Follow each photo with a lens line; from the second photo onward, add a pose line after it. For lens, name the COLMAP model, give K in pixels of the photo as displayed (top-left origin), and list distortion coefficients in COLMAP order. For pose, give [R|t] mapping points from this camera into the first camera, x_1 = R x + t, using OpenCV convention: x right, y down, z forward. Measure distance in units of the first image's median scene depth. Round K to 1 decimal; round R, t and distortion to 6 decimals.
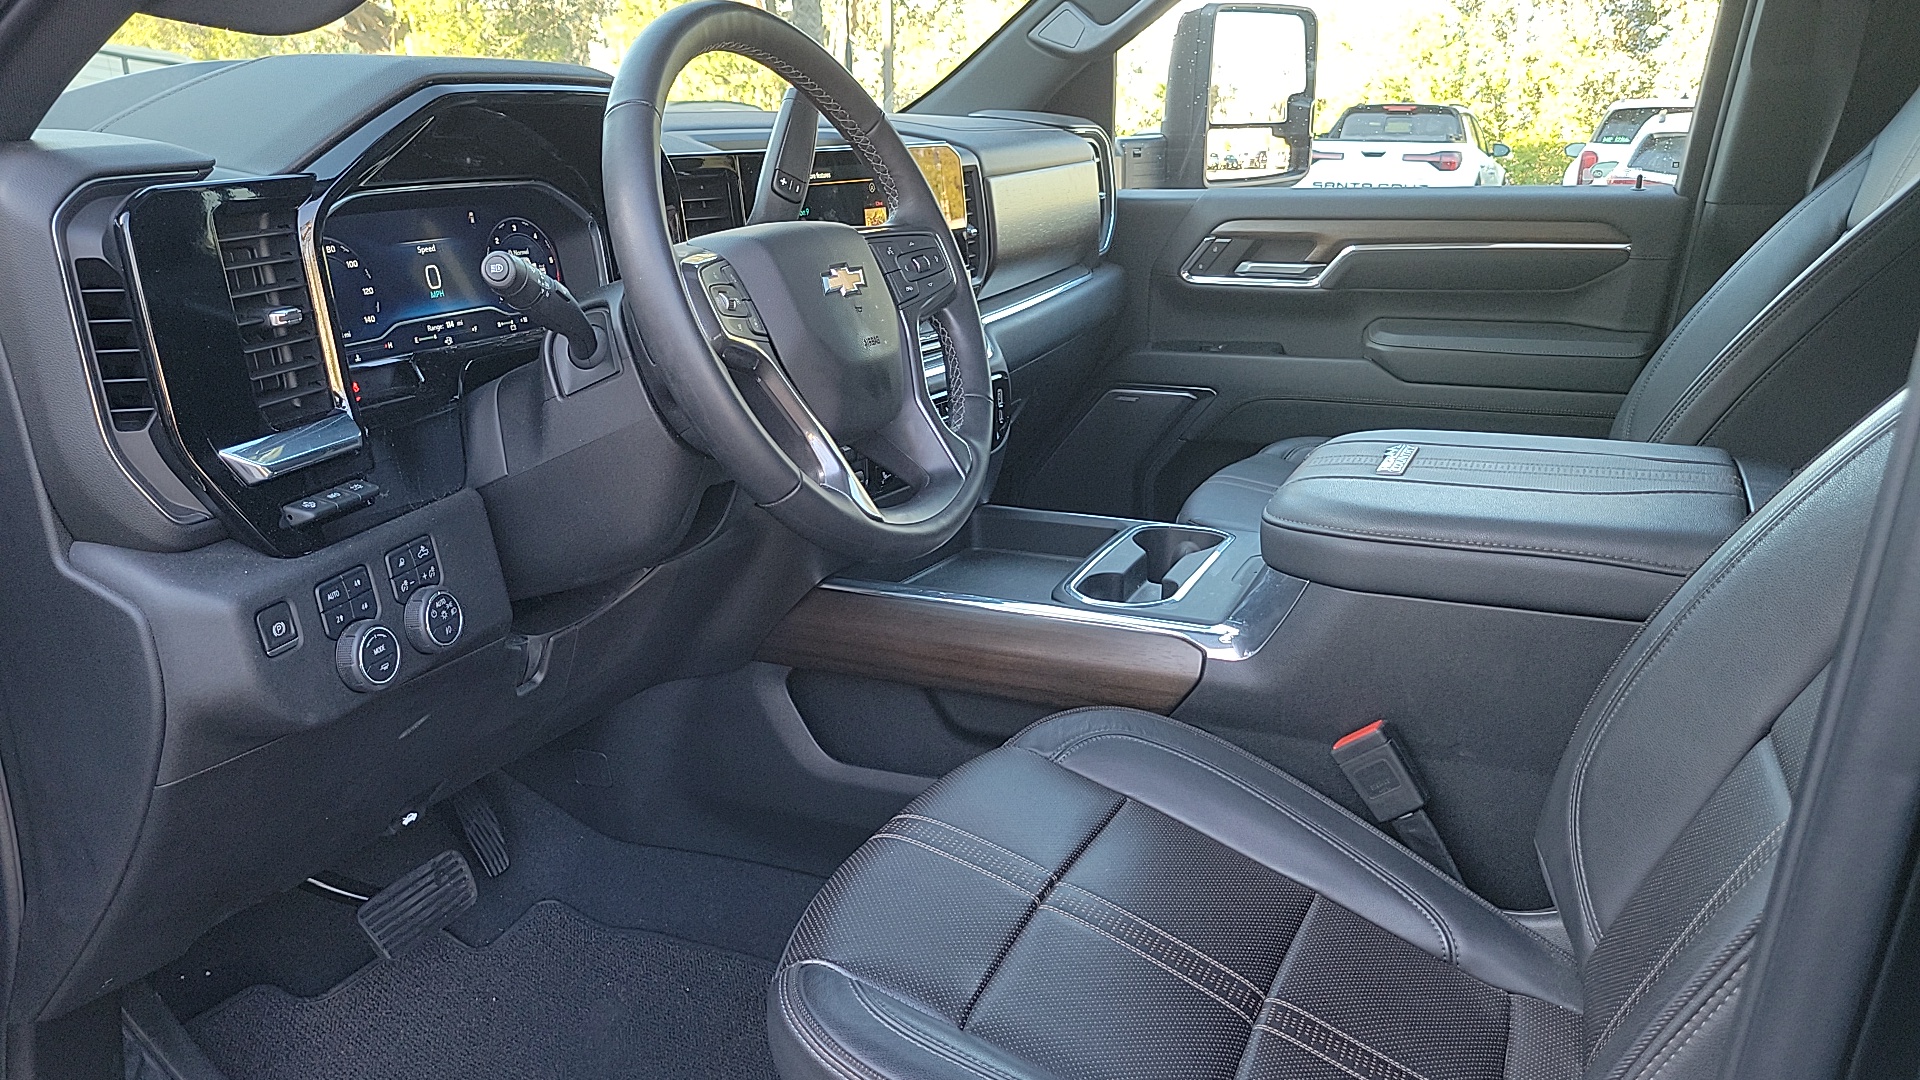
lens RADIAL K [[1452.5, 0, 961.5], [0, 1452.5, 552.3], [0, 0, 1]] dist [0.041516, -0.022474]
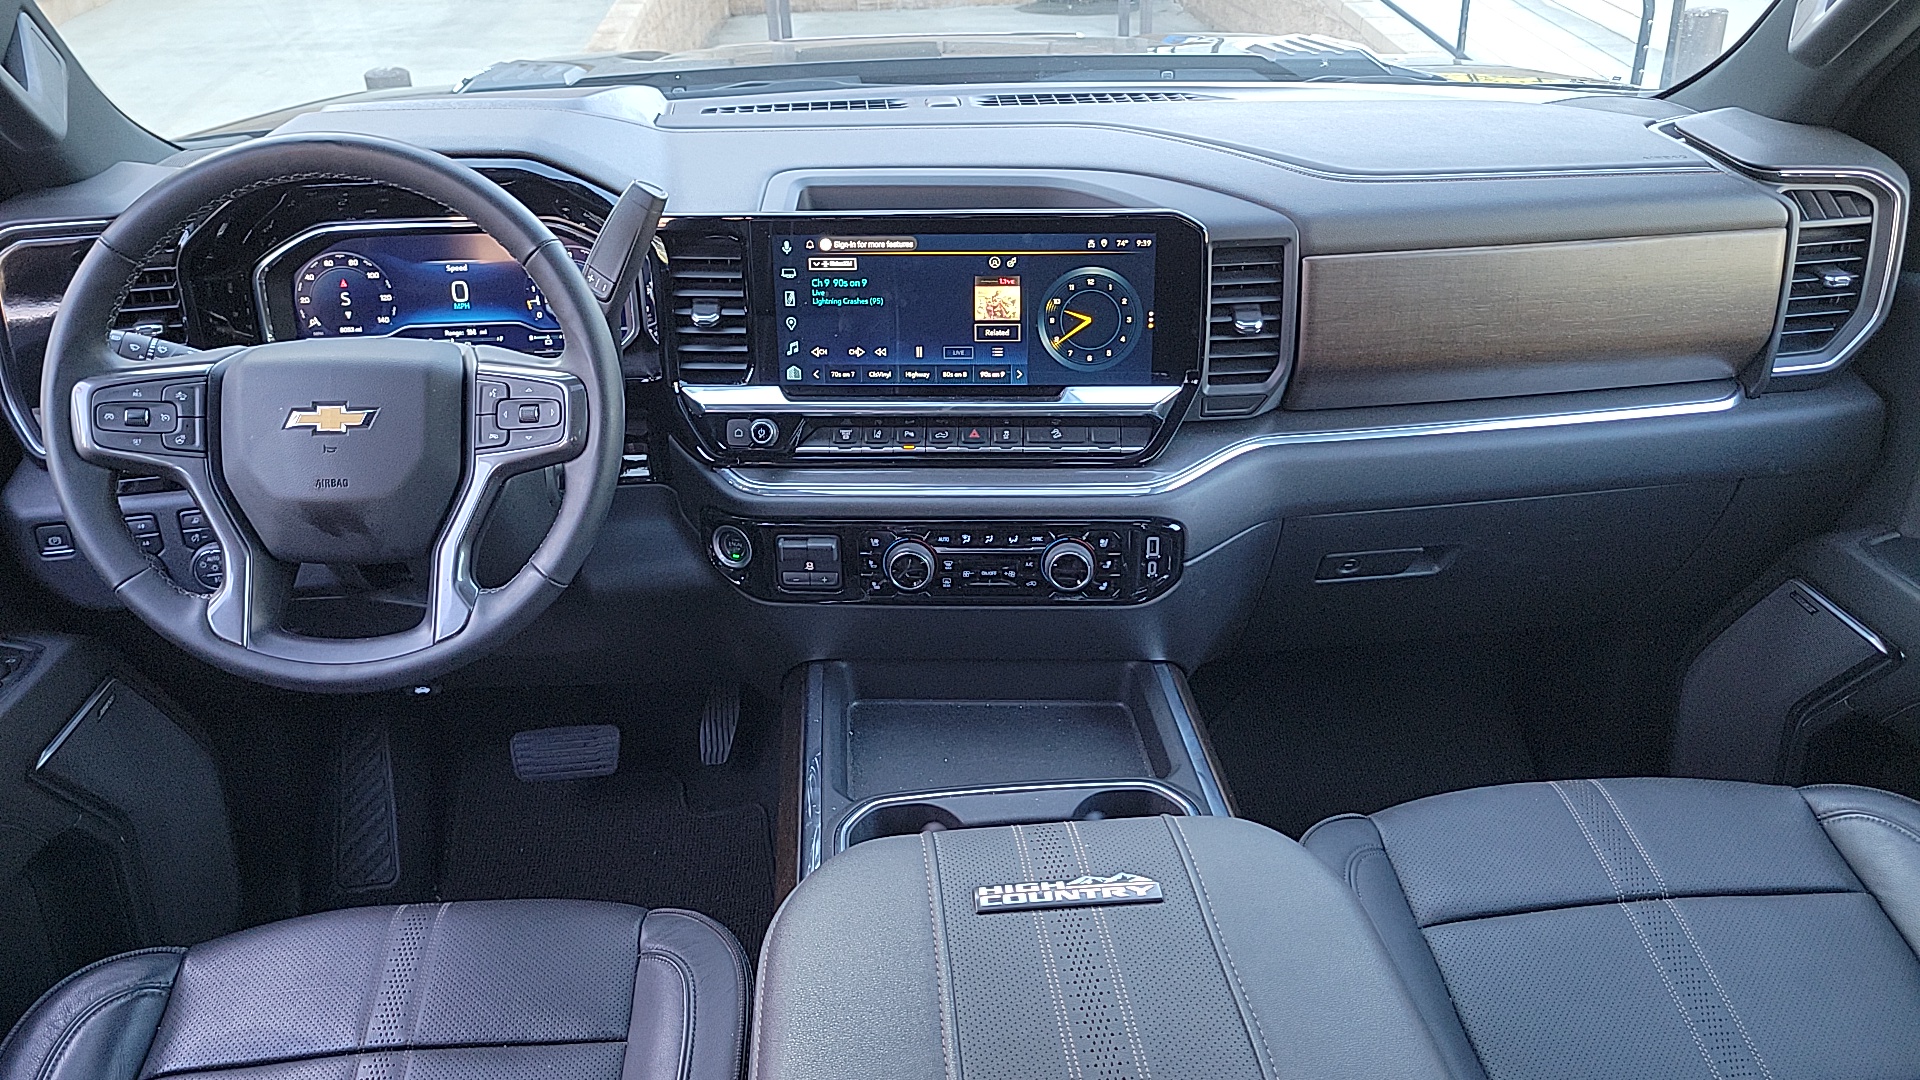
lens RADIAL K [[1441.4, 0, 960.0], [0, 1441.4, 540.0], [0, 0, 1]] dist [0.062897, -0.042558]
pose [[0.476606, 0.378660, -0.793387, 0.719182], [-0.244876, 0.923946, 0.293870, -0.381734], [0.844324, 0.054221, 0.533083, 0.617152]]
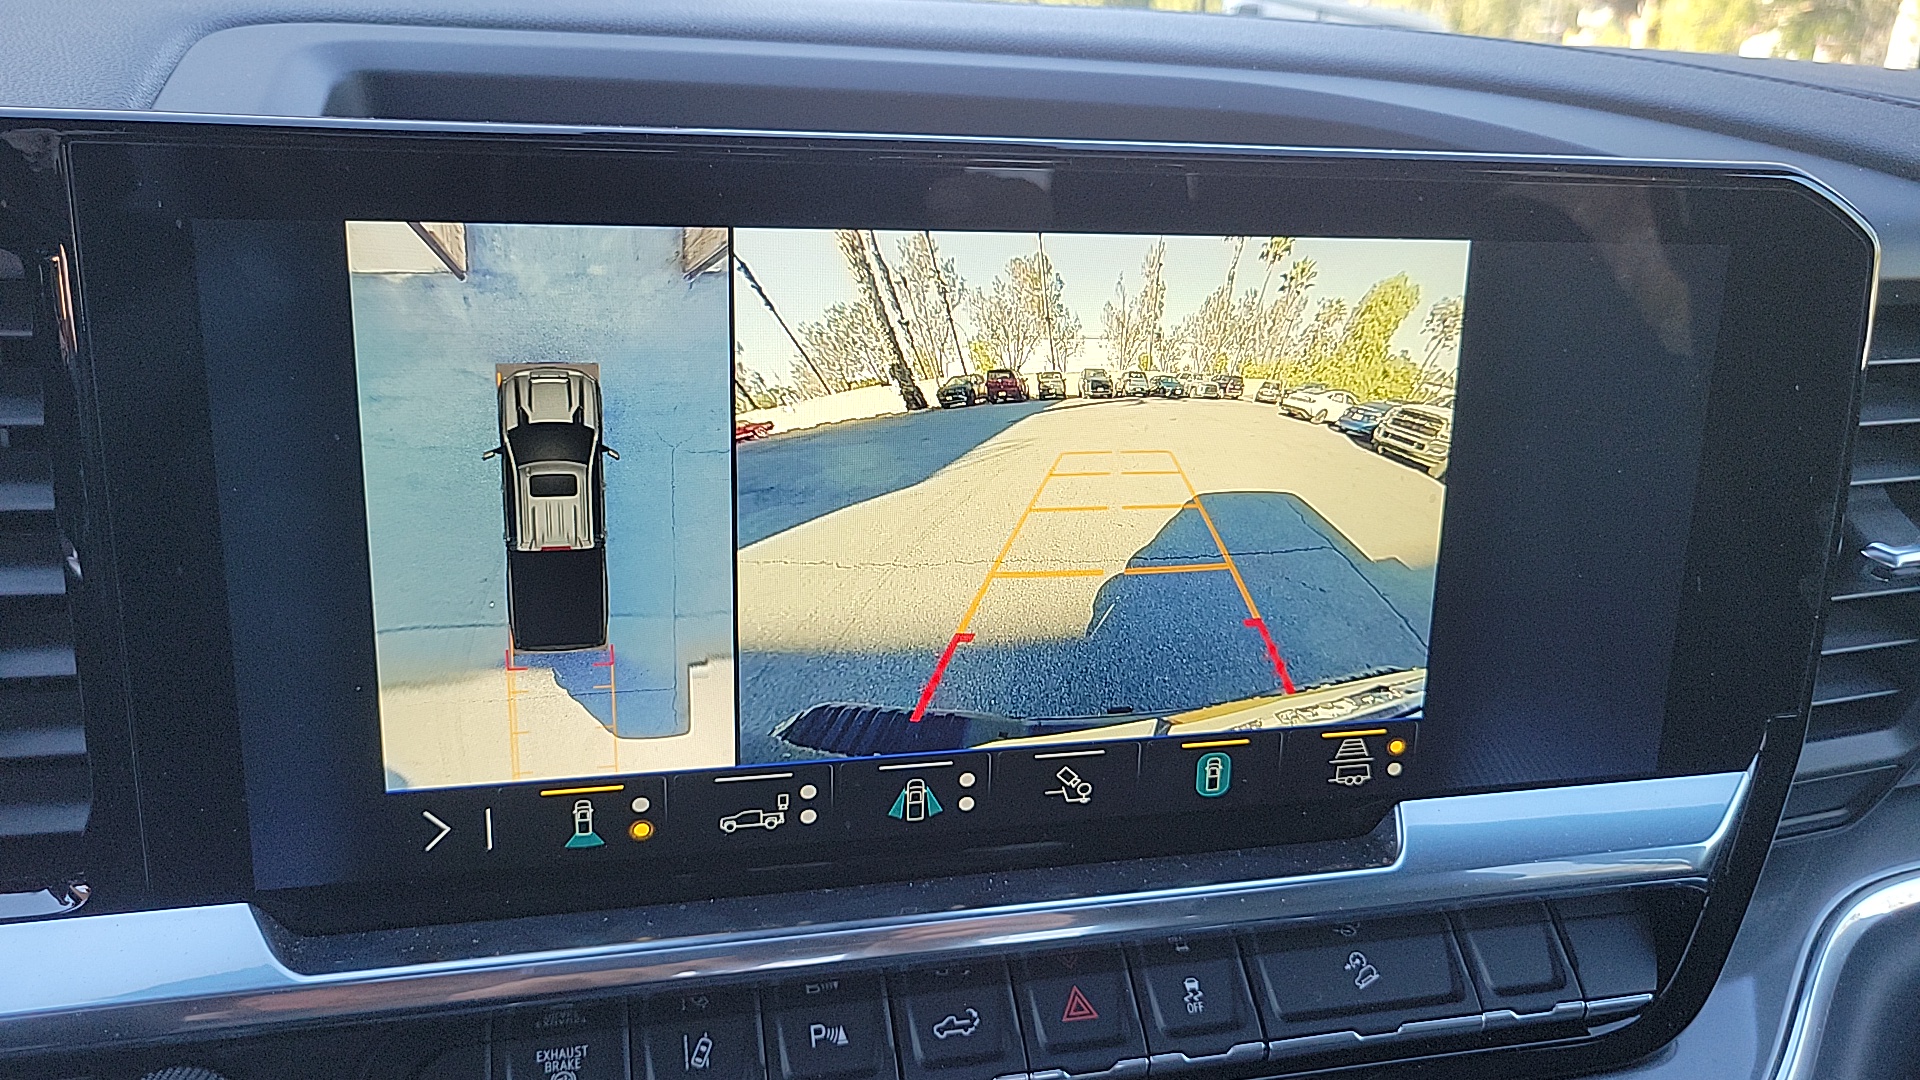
lens RADIAL K [[1485.3, 0, 960.0], [0, 1485.3, 540.0], [0, 0, 1]] dist [0.006761, -0.009711]
pose [[0.709101, 0.253071, -0.658127, 0.071216], [-0.252423, 0.962623, 0.098185, -0.264825], [0.658375, 0.096503, 0.746478, 0.919929]]
